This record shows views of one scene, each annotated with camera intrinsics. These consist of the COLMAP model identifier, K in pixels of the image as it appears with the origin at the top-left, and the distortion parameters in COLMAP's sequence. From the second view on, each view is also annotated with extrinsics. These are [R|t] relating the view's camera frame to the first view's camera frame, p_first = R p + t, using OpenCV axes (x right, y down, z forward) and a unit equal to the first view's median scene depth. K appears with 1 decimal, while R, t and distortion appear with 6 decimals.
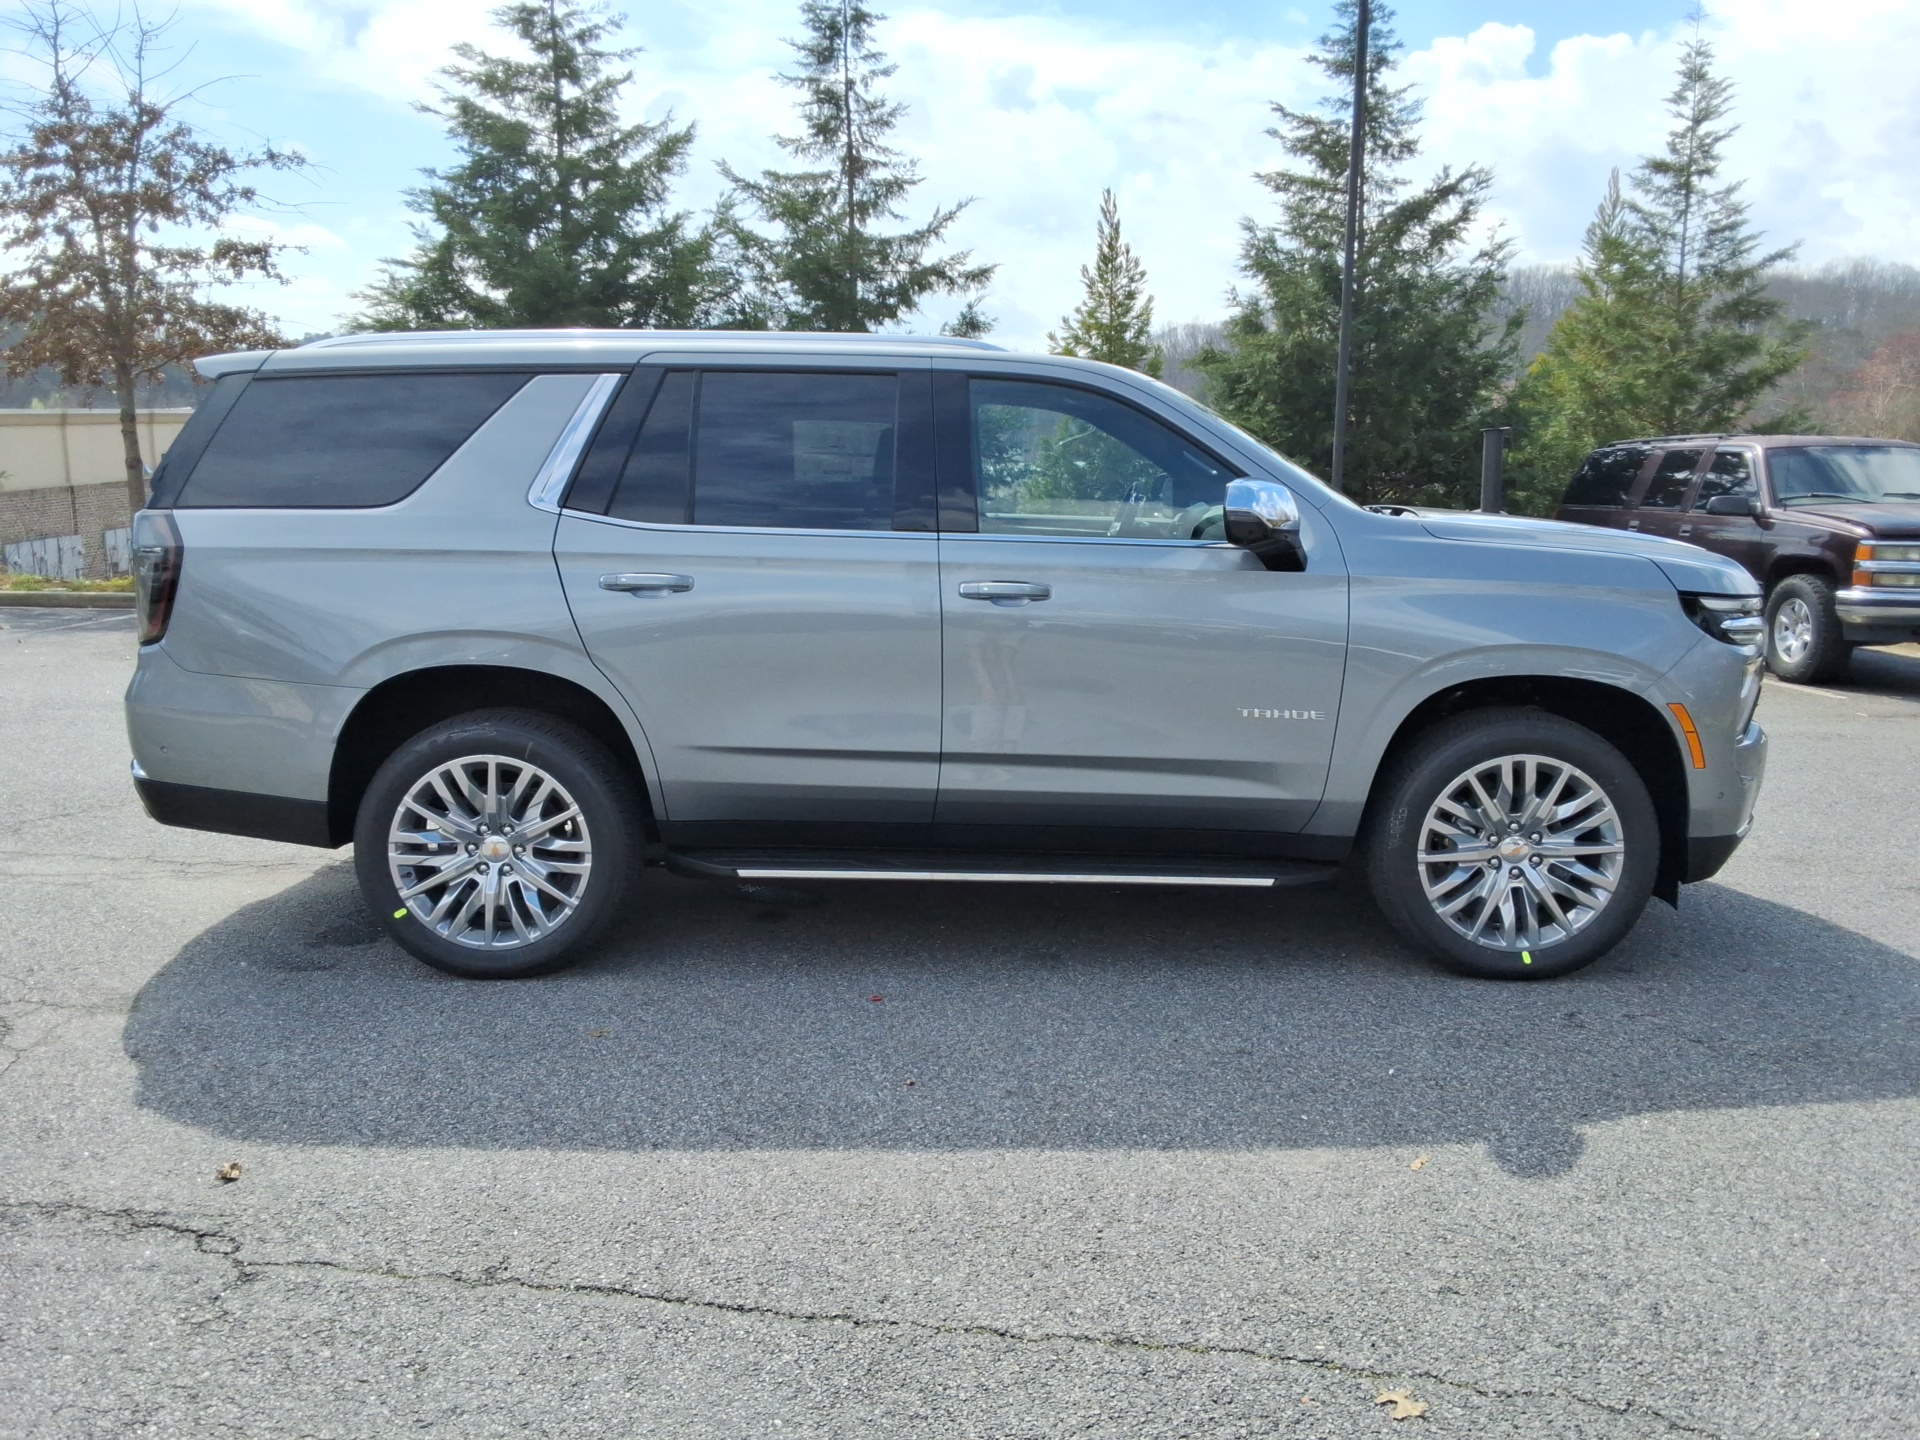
lens RADIAL K [[1526.6, 0, 974.9], [0, 1526.6, 709.8], [0, 0, 1]] dist [0.097952, -0.150862]
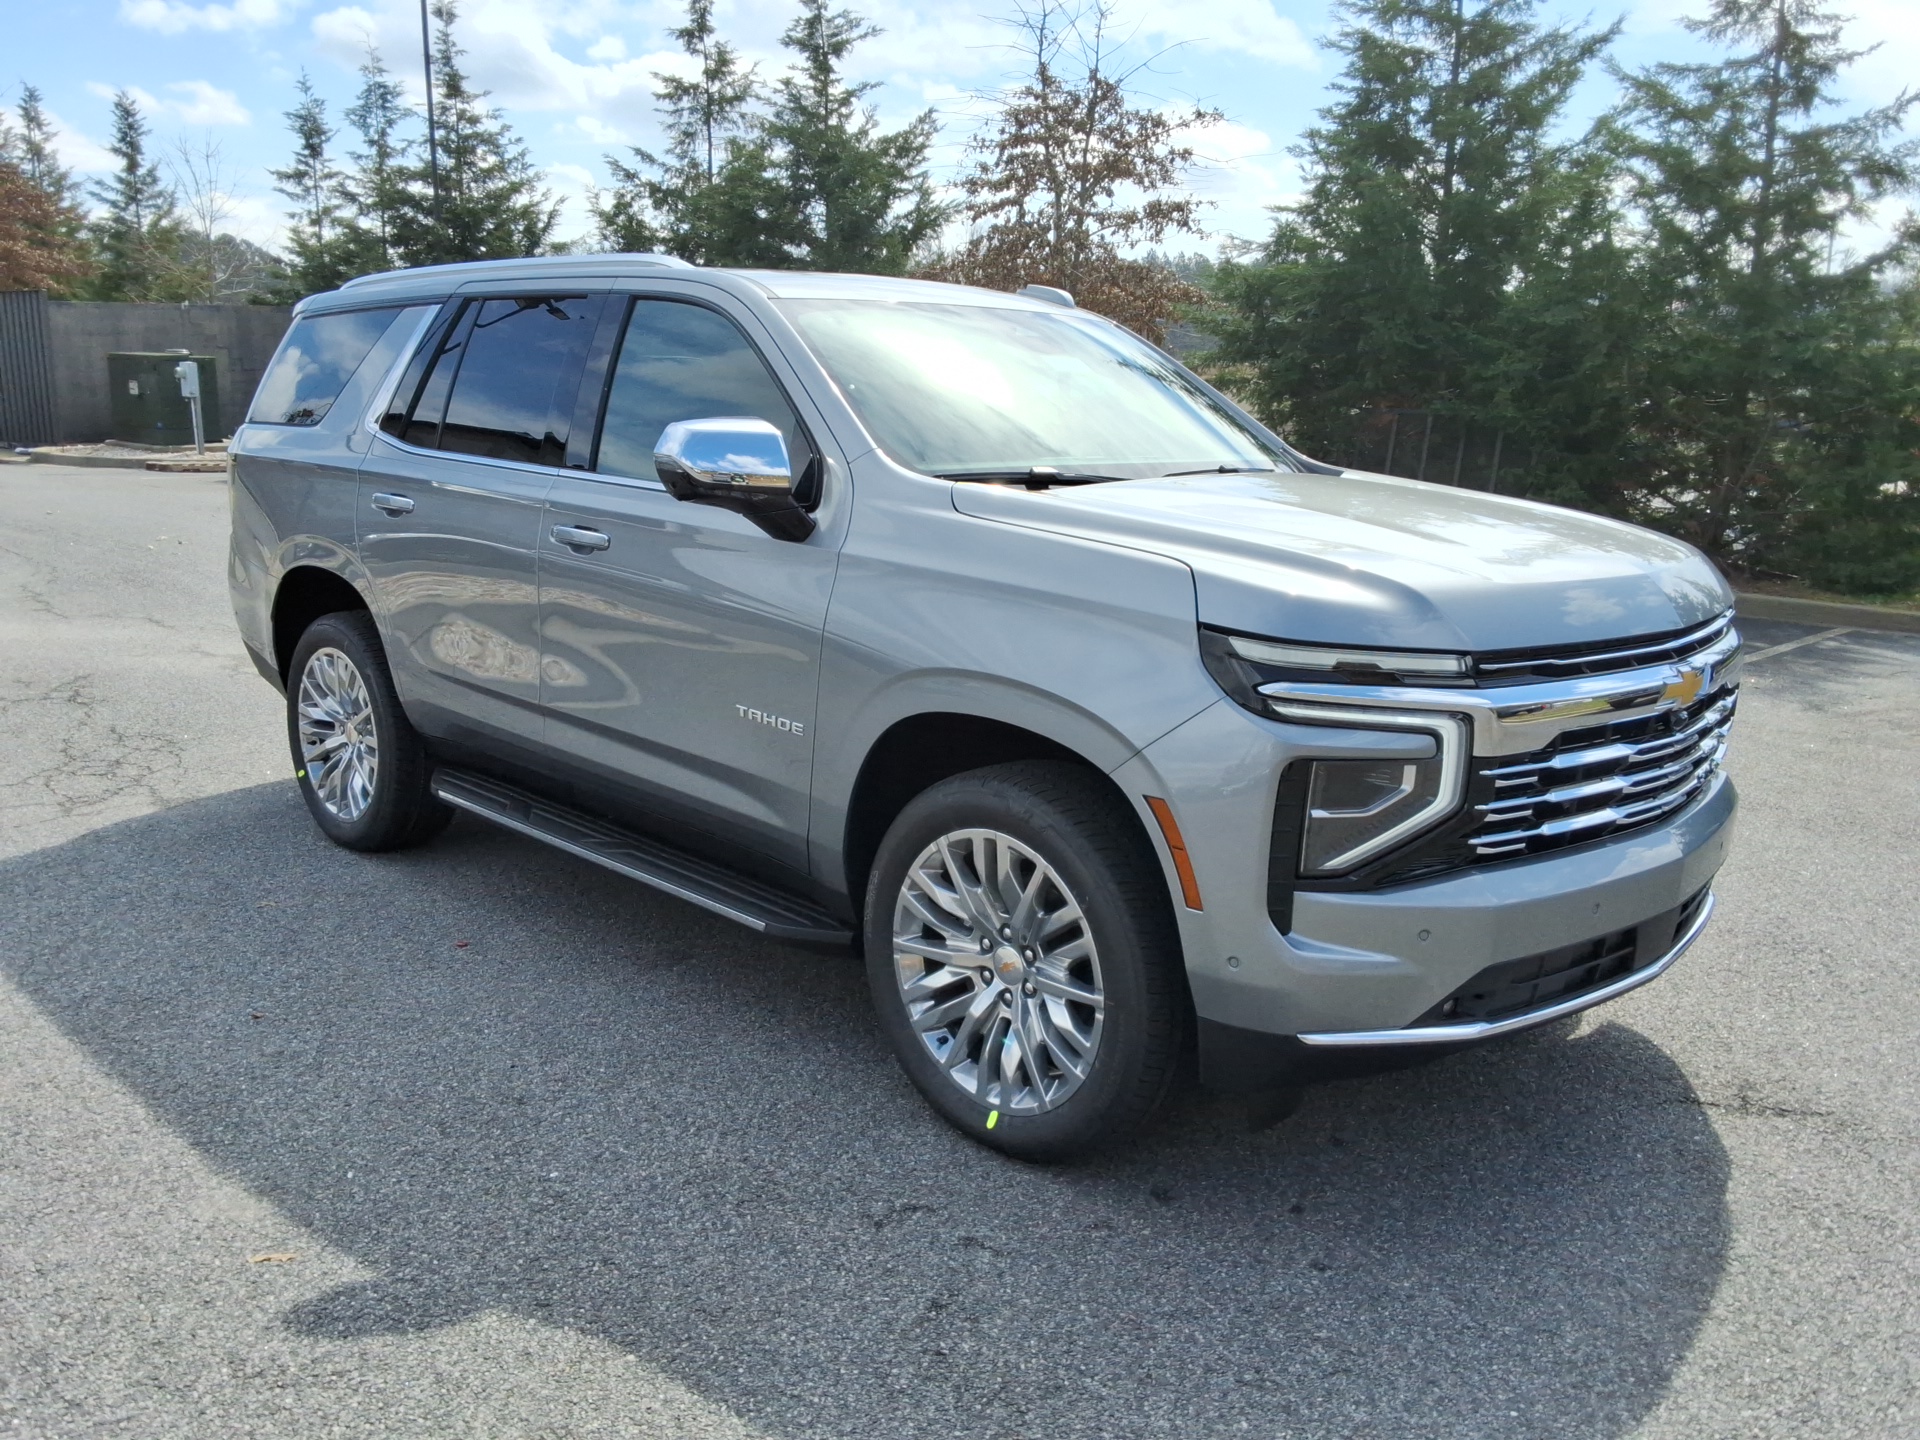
lens RADIAL K [[1516.5, 0, 960.0], [0, 1516.5, 720.0], [0, 0, 1]] dist [0.096624, -0.114711]
pose [[0.729983, 0.154553, -0.665761, 0.200508], [-0.128816, 0.987751, 0.088060, -0.019899], [0.671216, 0.021479, 0.740950, 0.122098]]
